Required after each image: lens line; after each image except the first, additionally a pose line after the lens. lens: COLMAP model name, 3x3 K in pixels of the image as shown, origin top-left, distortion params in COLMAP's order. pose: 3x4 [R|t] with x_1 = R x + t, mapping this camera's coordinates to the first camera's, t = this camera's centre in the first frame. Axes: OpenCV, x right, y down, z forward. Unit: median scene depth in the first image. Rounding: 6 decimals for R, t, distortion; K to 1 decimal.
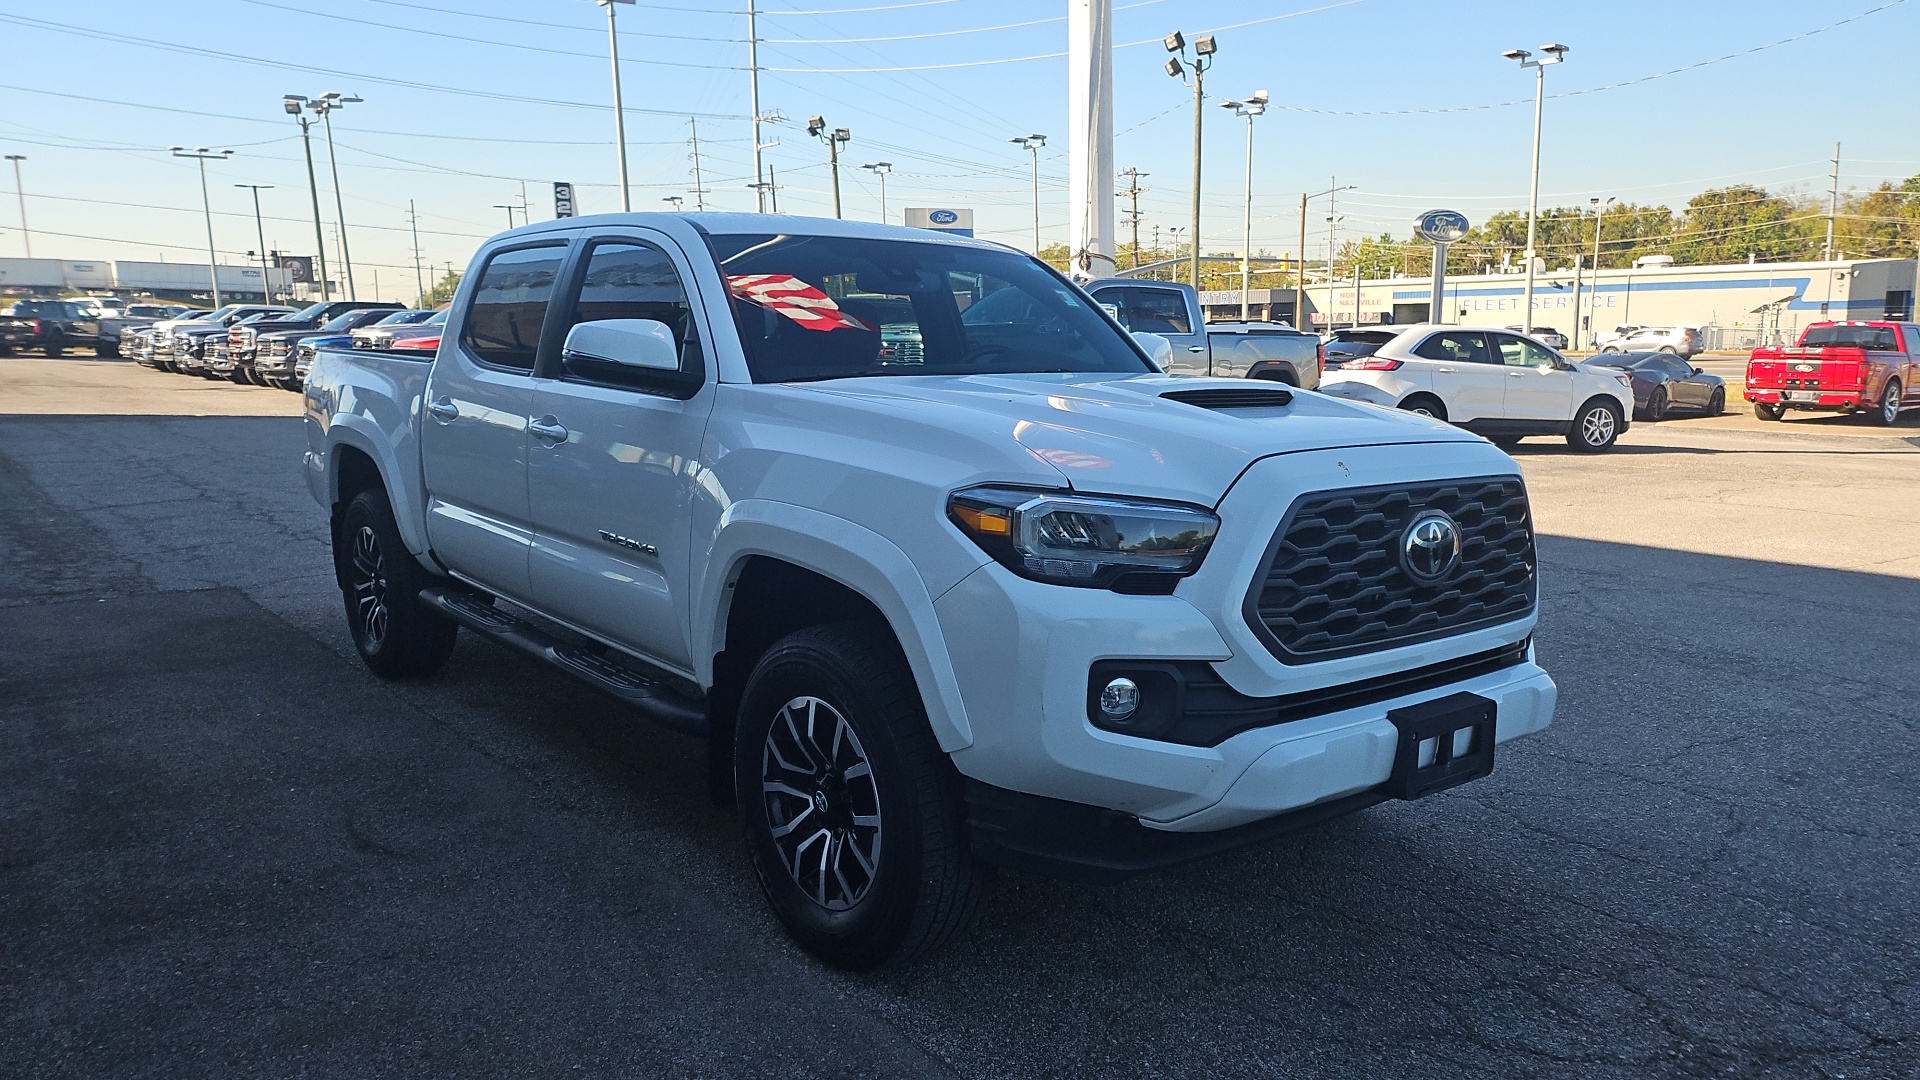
lens RADIAL K [[1337.3, 0, 953.8], [0, 1337.3, 576.7], [0, 0, 1]] dist [0.086054, -0.098788]
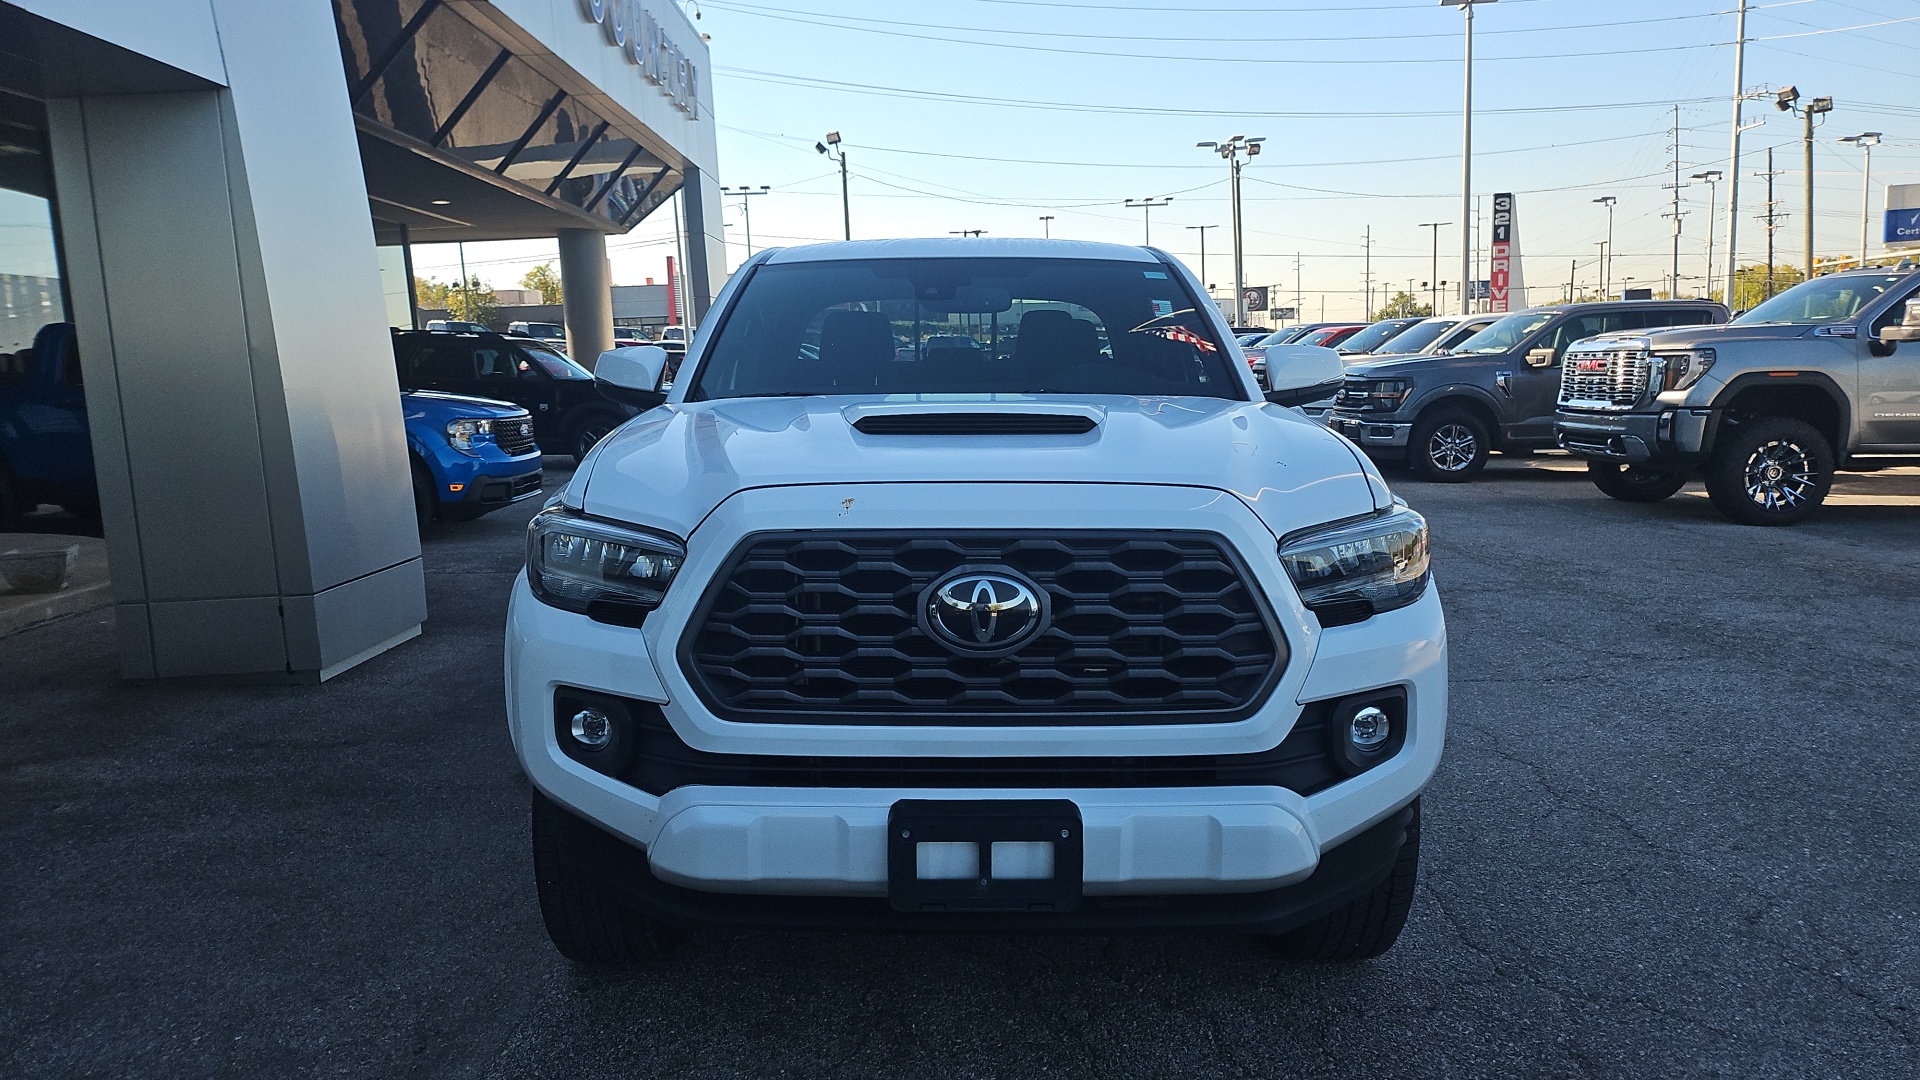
lens RADIAL K [[1337.3, 0, 953.8], [0, 1337.3, 576.7], [0, 0, 1]] dist [0.086054, -0.098788]
pose [[0.782734, 0.083766, -0.616694, 0.840305], [-0.091930, 0.995593, 0.018550, -0.055770], [0.615530, 0.042173, 0.786985, 0.356623]]
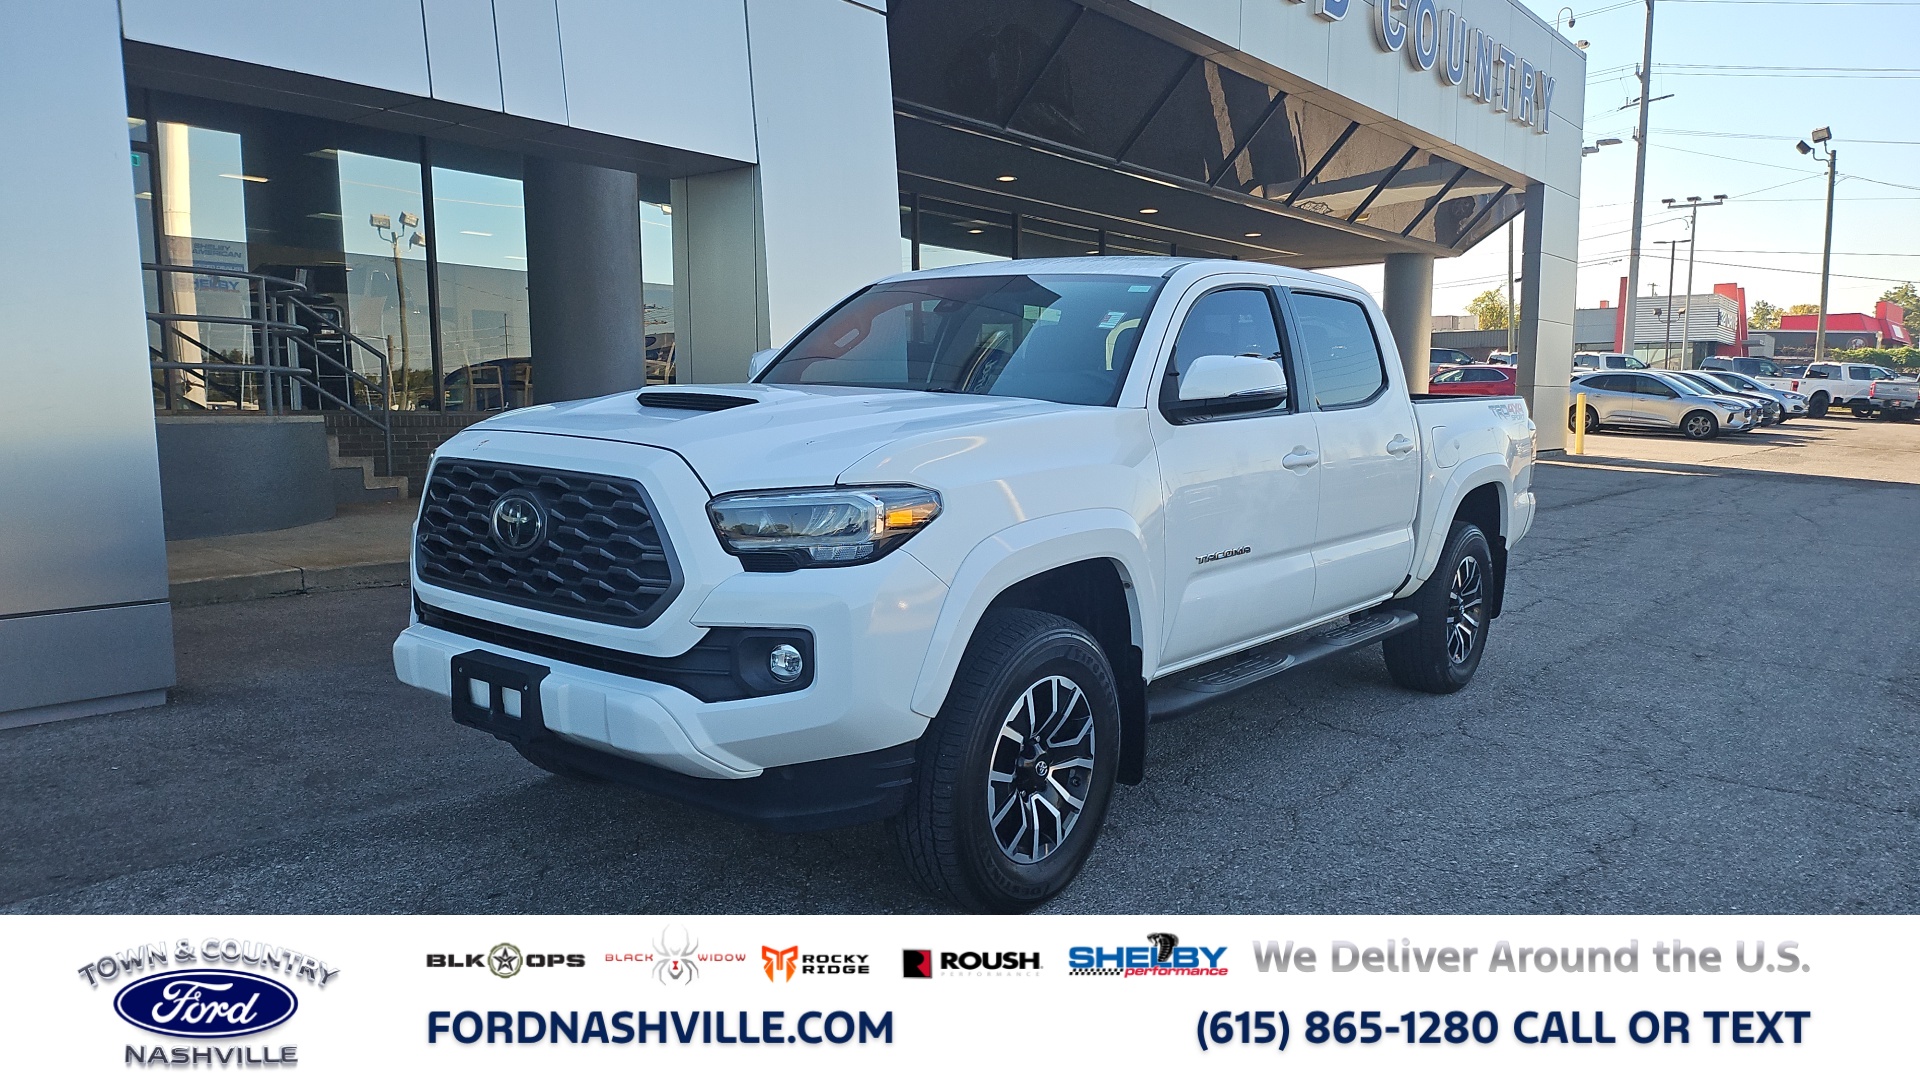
lens RADIAL K [[1337.3, 0, 953.8], [0, 1337.3, 576.7], [0, 0, 1]] dist [0.086054, -0.098788]
pose [[0.227729, 0.138647, -0.963803, 1.555546], [-0.189153, 0.977255, 0.095889, -0.157847], [0.955176, 0.160469, 0.248774, 1.083541]]
